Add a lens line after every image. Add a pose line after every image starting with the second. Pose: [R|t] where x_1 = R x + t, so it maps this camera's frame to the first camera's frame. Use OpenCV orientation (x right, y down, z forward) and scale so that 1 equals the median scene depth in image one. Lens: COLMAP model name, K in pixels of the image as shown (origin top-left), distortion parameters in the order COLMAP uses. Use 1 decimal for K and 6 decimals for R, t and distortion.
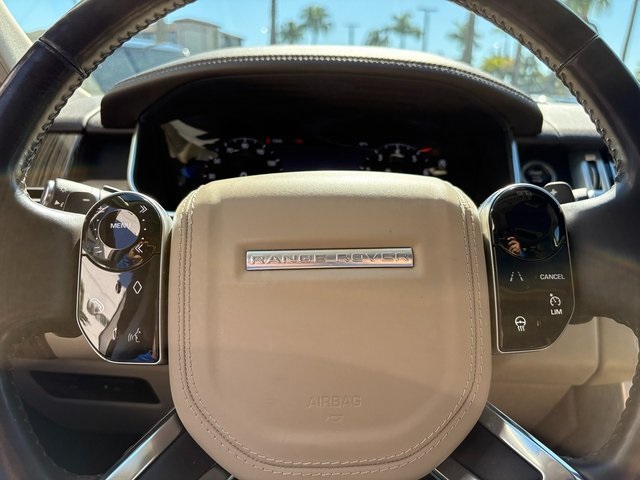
lens RADIAL K [[486.0, 0, 326.1], [0, 486.0, 243.7], [0, 0, 1]] dist [0.047352, -0.054934]
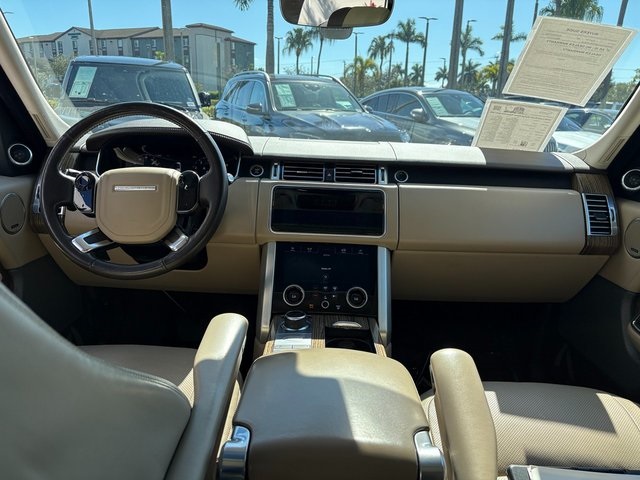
lens RADIAL K [[486.0, 0, 319.6], [0, 486.0, 228.3], [0, 0, 1]] dist [0.047352, -0.054934]
pose [[0.999566, 0.010339, -0.027570, 0.937753], [-0.011300, 0.999327, -0.034912, 0.276646], [0.027191, 0.035208, 0.999010, -1.702028]]
